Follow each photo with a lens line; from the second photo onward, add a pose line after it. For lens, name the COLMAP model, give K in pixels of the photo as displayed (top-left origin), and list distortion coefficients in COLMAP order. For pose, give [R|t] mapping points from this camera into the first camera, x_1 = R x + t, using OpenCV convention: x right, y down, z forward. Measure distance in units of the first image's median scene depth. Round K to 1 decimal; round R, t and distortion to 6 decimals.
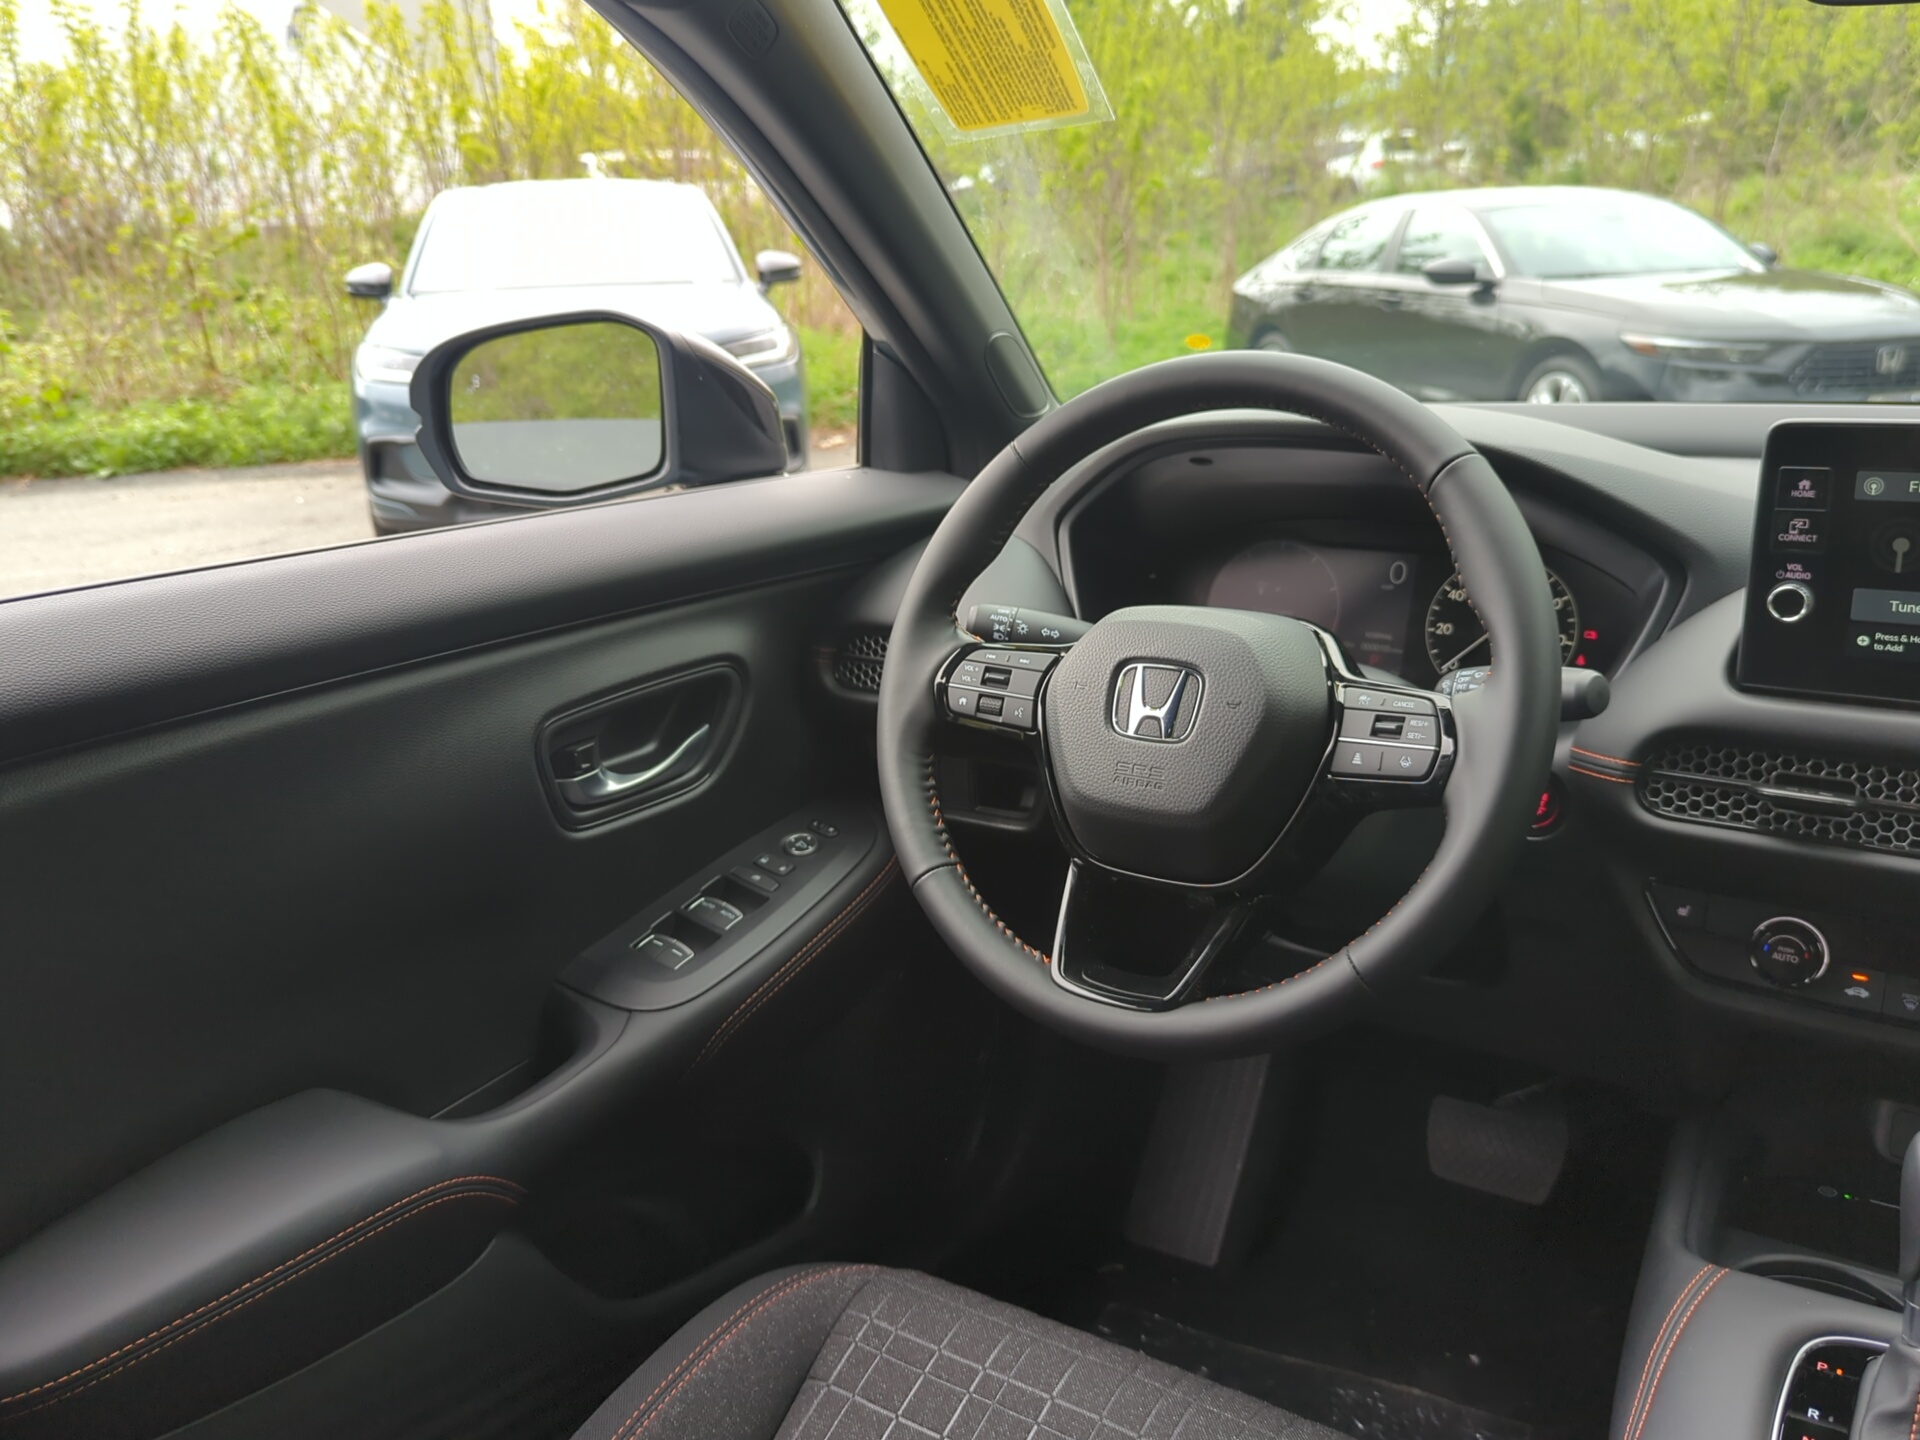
lens RADIAL K [[1565.2, 0, 972.4], [0, 1565.2, 693.0], [0, 0, 1]] dist [0.051201, -0.052970]
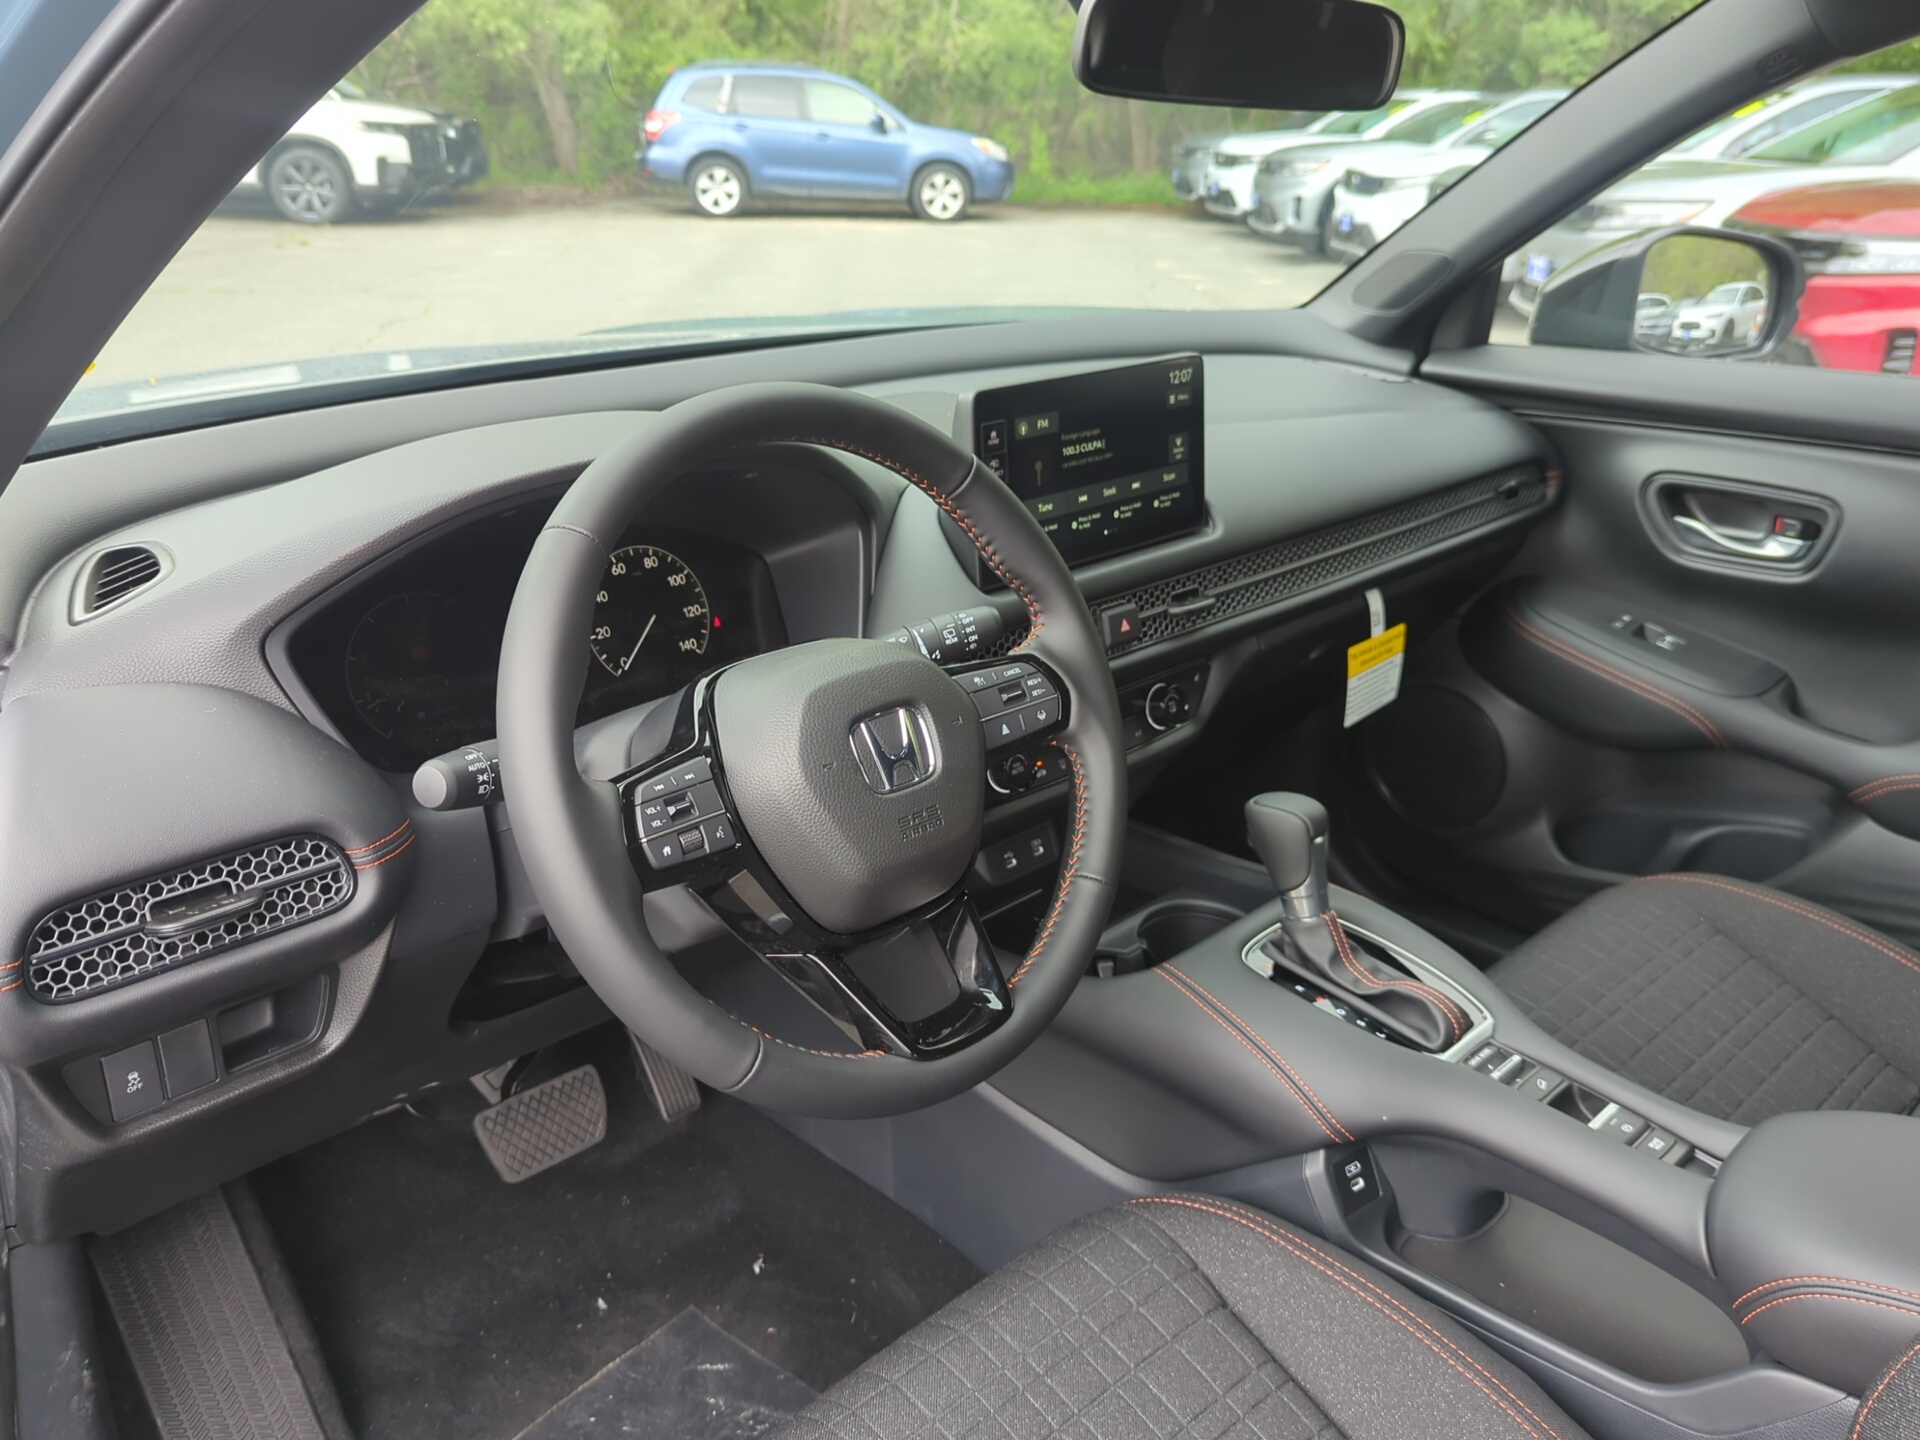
lens RADIAL K [[1565.2, 0, 982.5], [0, 1565.2, 690.4], [0, 0, 1]] dist [0.051201, -0.052970]
pose [[0.188114, -0.305513, 0.933421, -0.710957], [0.240063, 0.935864, 0.257932, -0.246012], [-0.952356, 0.175560, 0.249392, 0.636754]]
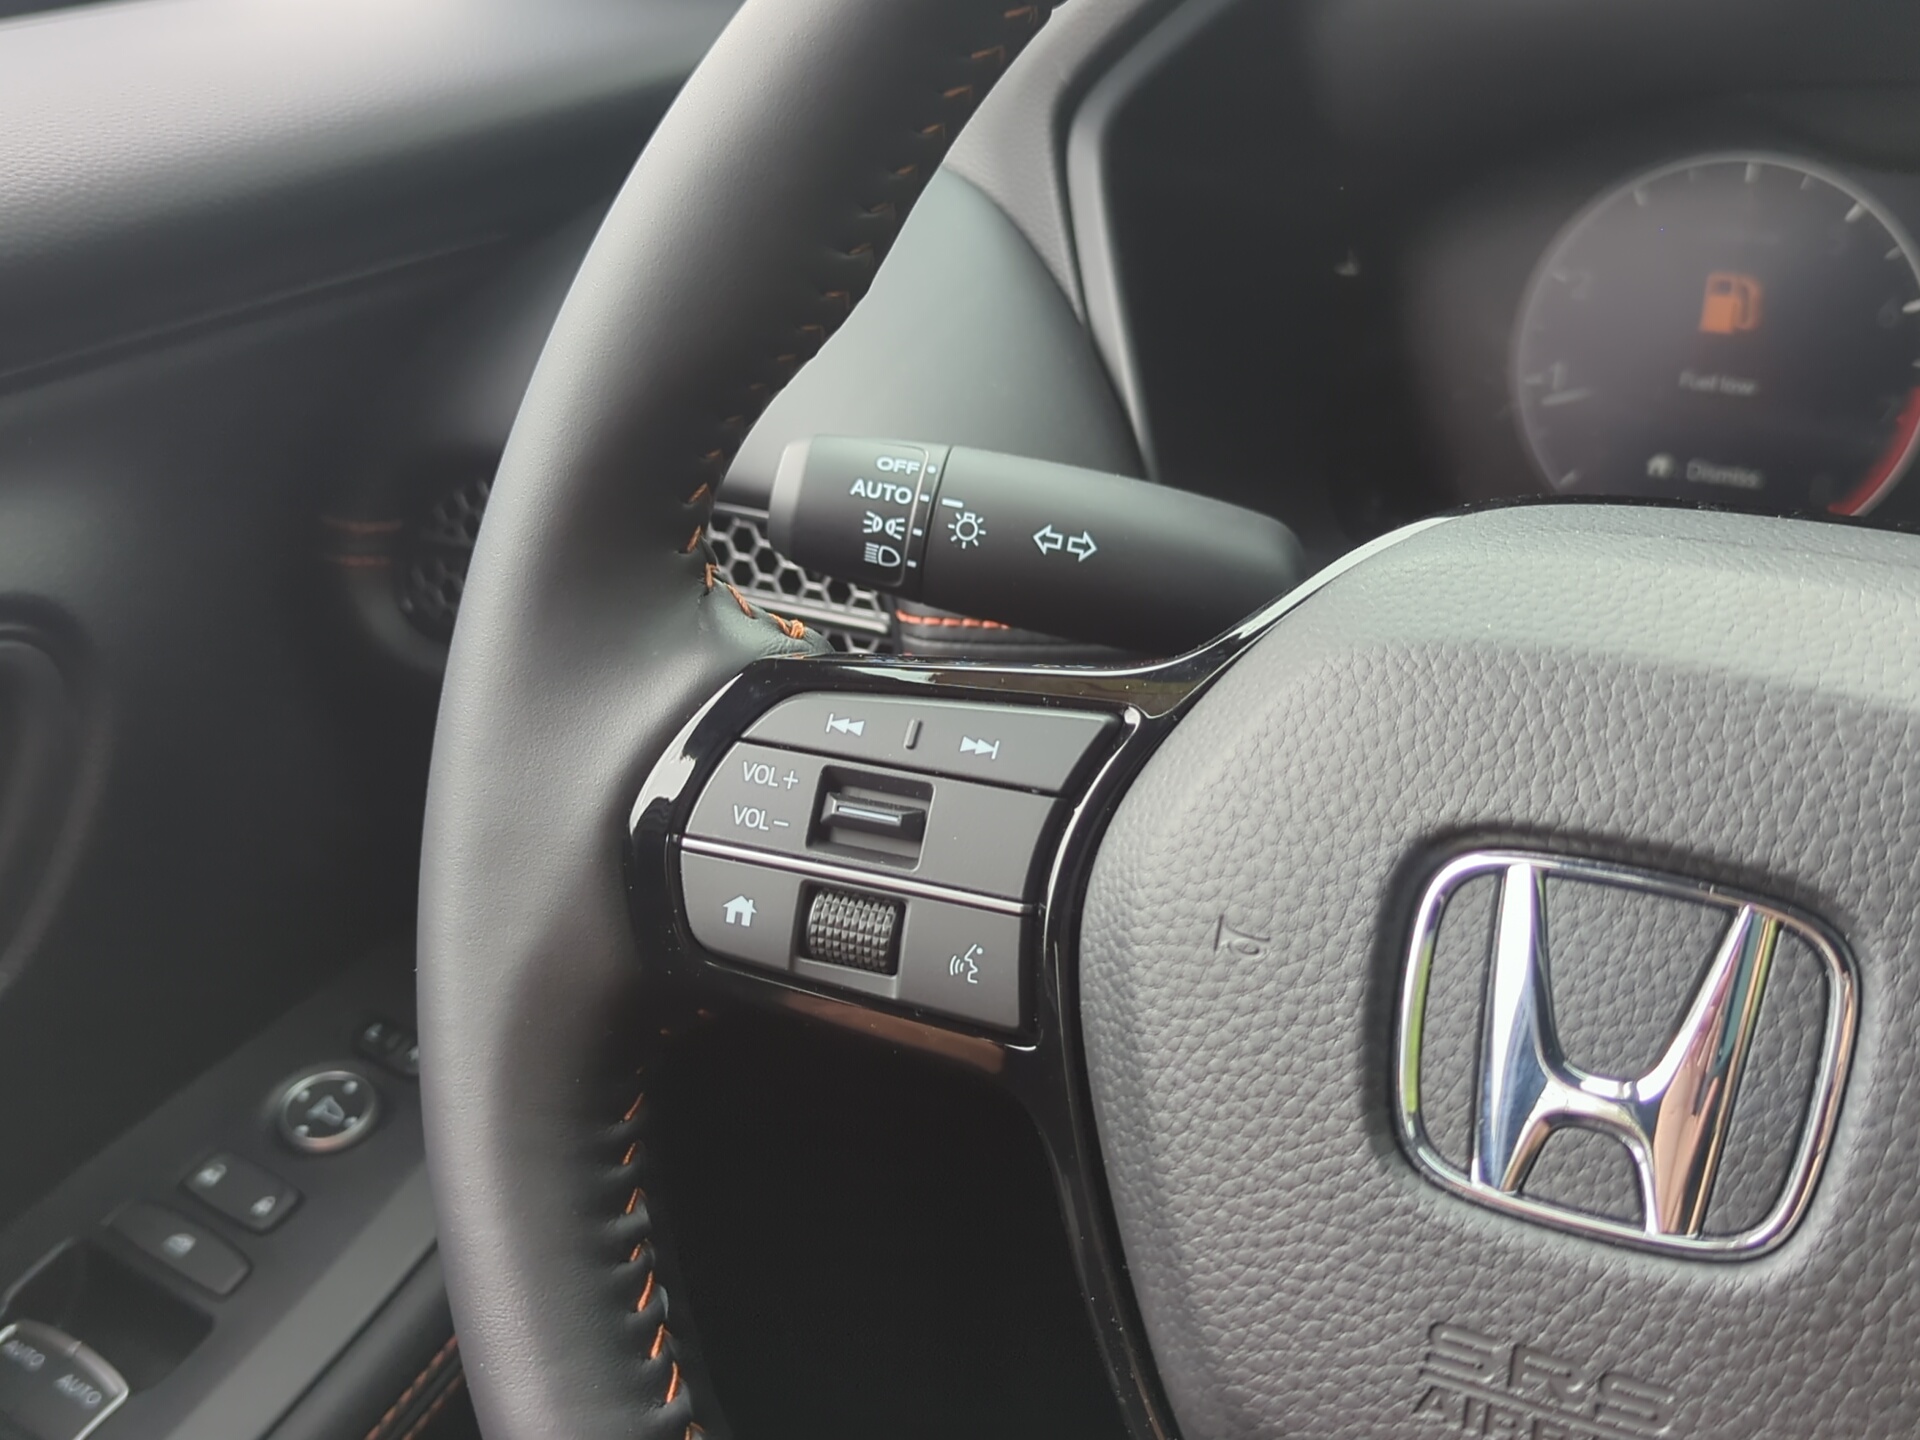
lens RADIAL K [[2468.2, 0, 967.0], [0, 2468.2, 674.9], [0, 0, 1]] dist [0.020349, 0.000000]
pose [[0.998742, -0.037070, 0.033762, 0.018212], [0.031825, 0.988997, 0.144469, -0.088457], [-0.038746, -0.143213, 0.988933, 0.617560]]
